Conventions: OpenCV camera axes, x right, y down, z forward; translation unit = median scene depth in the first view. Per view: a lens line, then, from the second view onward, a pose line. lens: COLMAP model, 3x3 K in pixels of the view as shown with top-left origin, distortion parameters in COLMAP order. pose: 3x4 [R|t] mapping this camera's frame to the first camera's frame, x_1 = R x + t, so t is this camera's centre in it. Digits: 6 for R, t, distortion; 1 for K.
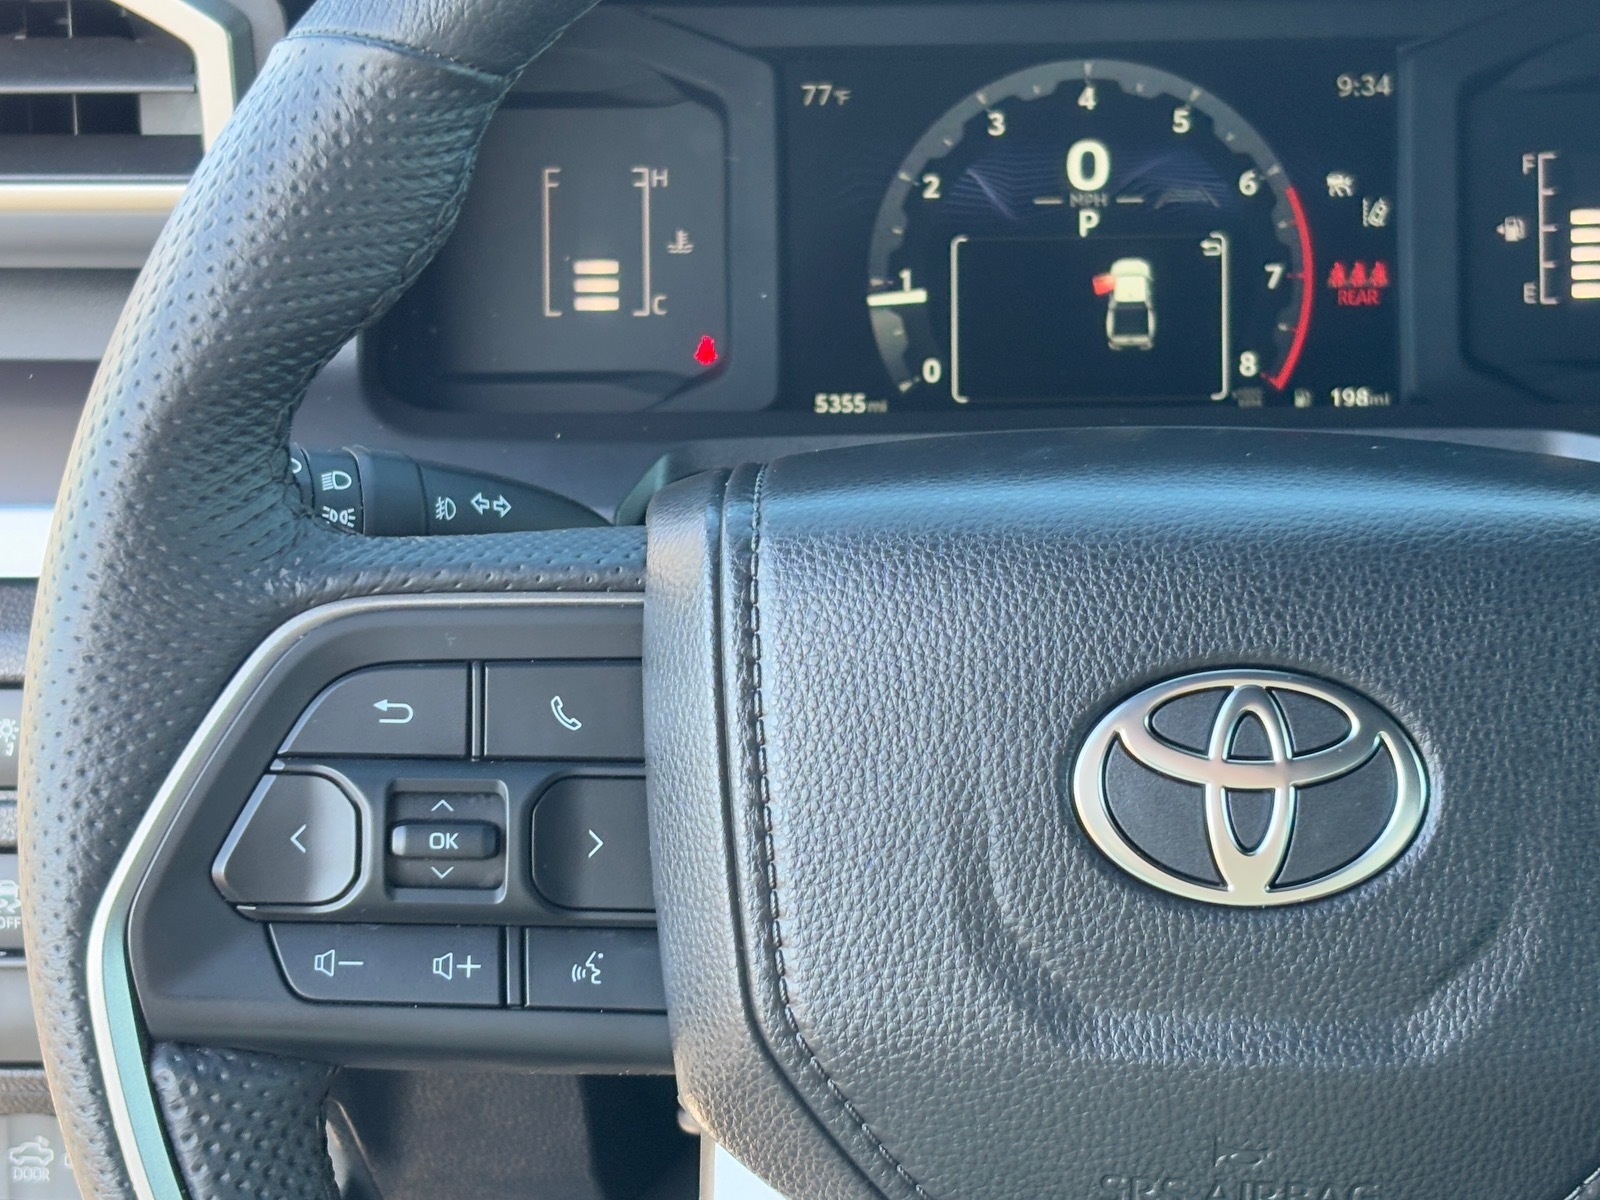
lens RADIAL K [[3027.1, 0, 750.3], [0, 3027.1, 611.1], [0, 0, 1]] dist [0.099182, 0.000000]
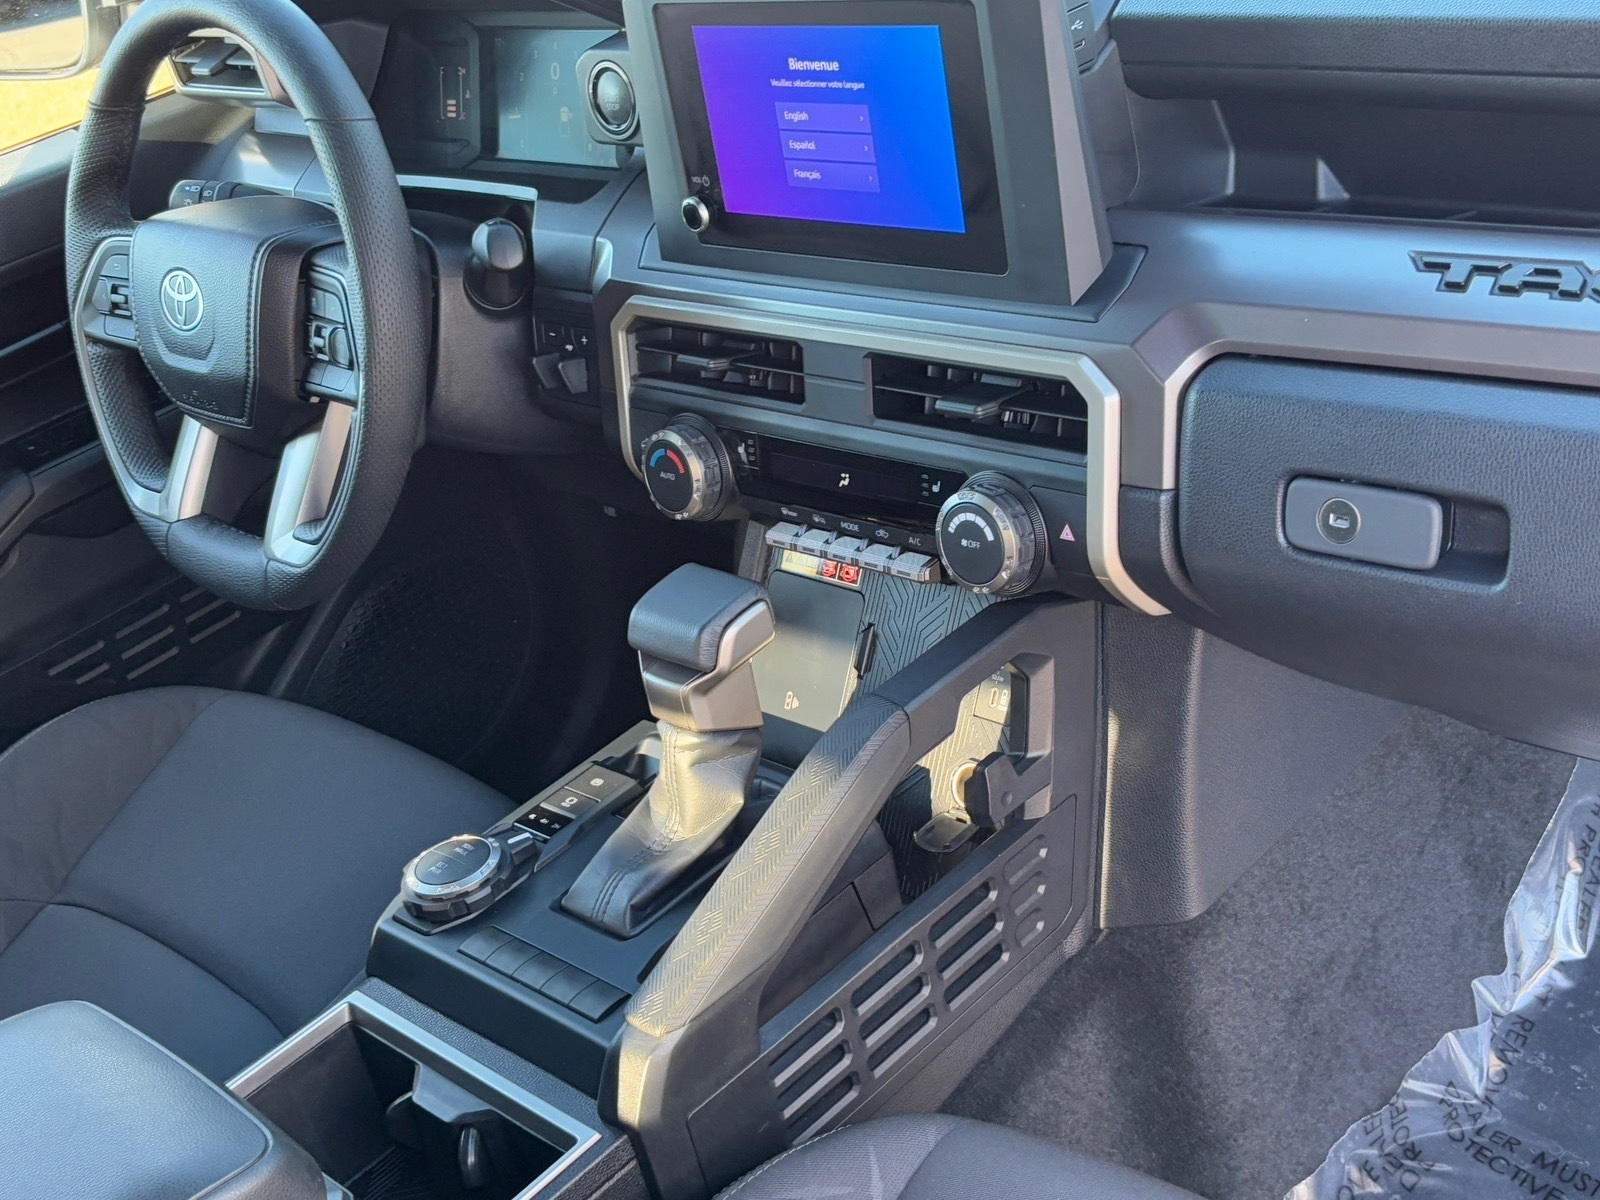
lens RADIAL K [[2083.9, 0, 810.1], [0, 2083.9, 624.0], [0, 0, 1]] dist [0.071385, 0.000000]
pose [[0.722828, 0.195296, -0.662857, 1.673446], [-0.011386, 0.962469, 0.271154, -0.183782], [0.690935, -0.188450, 0.697923, -0.285949]]
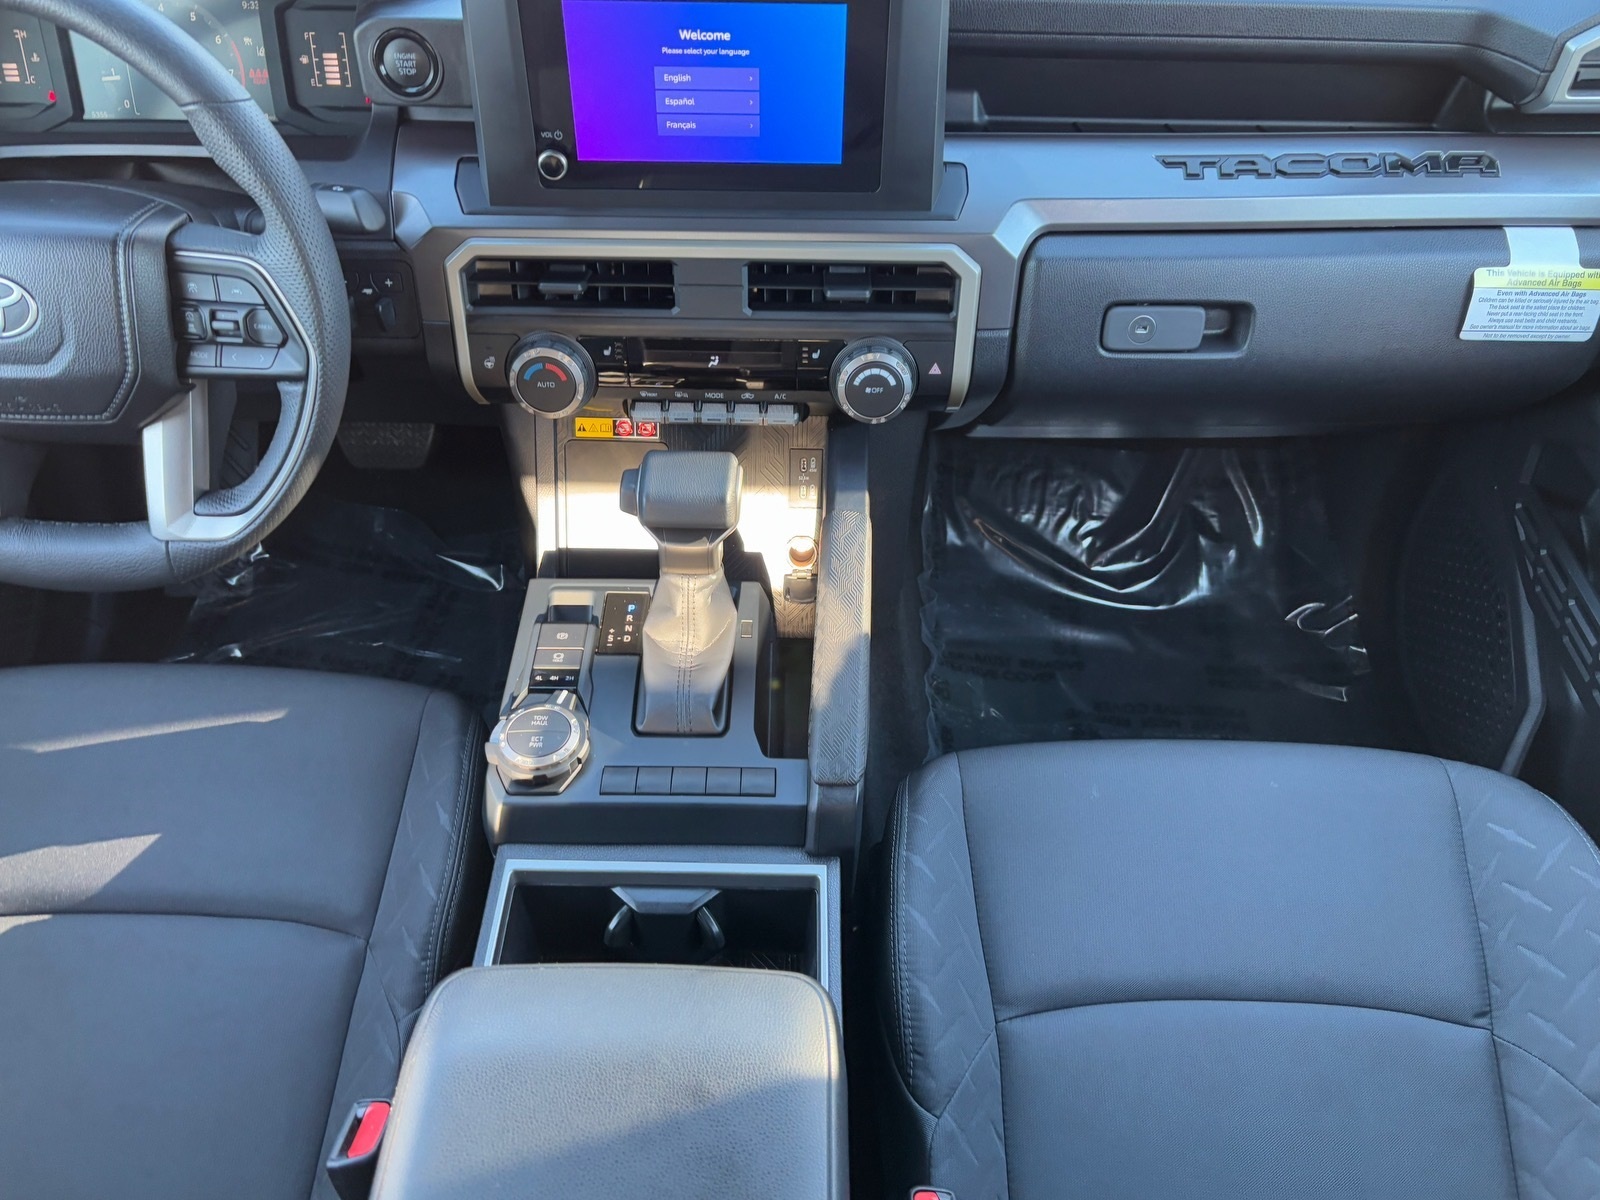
lens RADIAL K [[1260.6, 0, 800.7], [0, 1260.6, 610.5], [0, 0, 1]] dist [0.038320, -0.053882]
pose [[0.999299, 0.002706, 0.037351, 0.699375], [-0.019157, 0.893943, 0.447771, -0.210210], [-0.032178, -0.448172, 0.893368, -0.403380]]
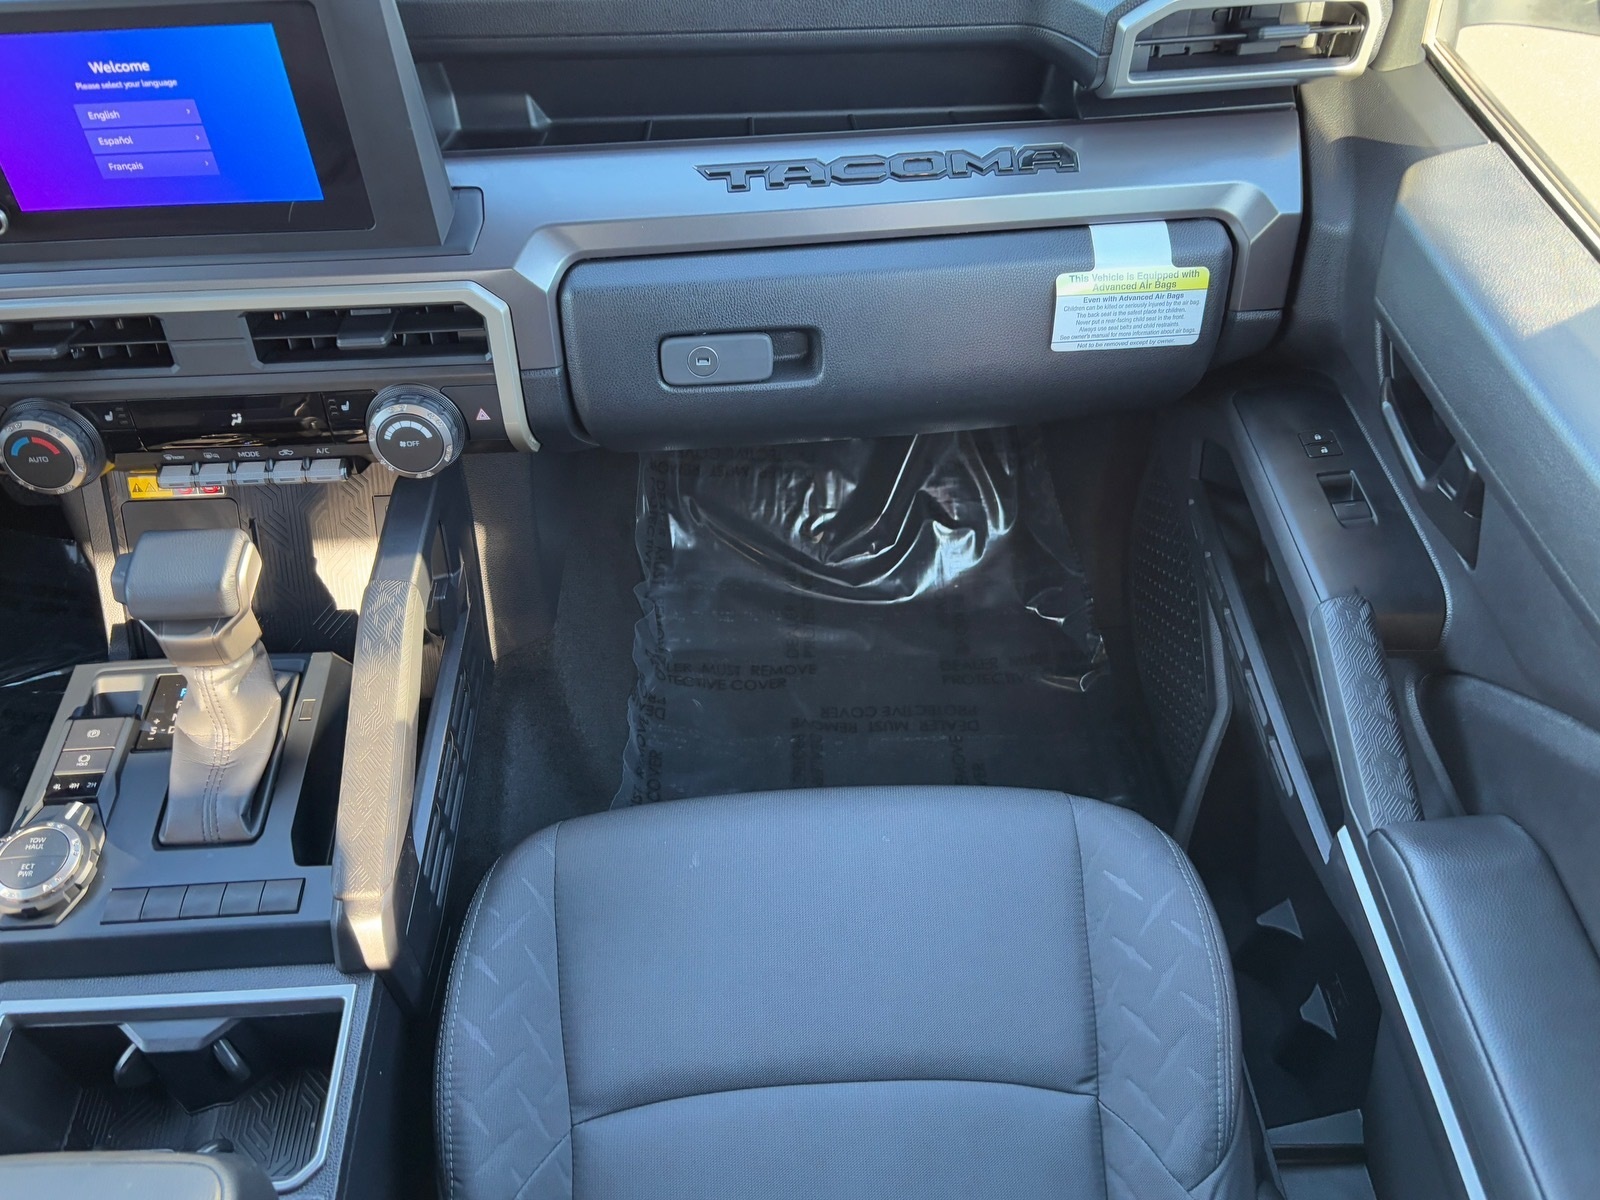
lens RADIAL K [[1260.6, 0, 812.7], [0, 1260.6, 610.3], [0, 0, 1]] dist [0.038320, -0.053882]
pose [[0.996030, -0.061632, 0.064235, 1.082822], [0.020999, 0.863878, 0.503263, -0.277435], [-0.086508, -0.499916, 0.861743, -0.272577]]
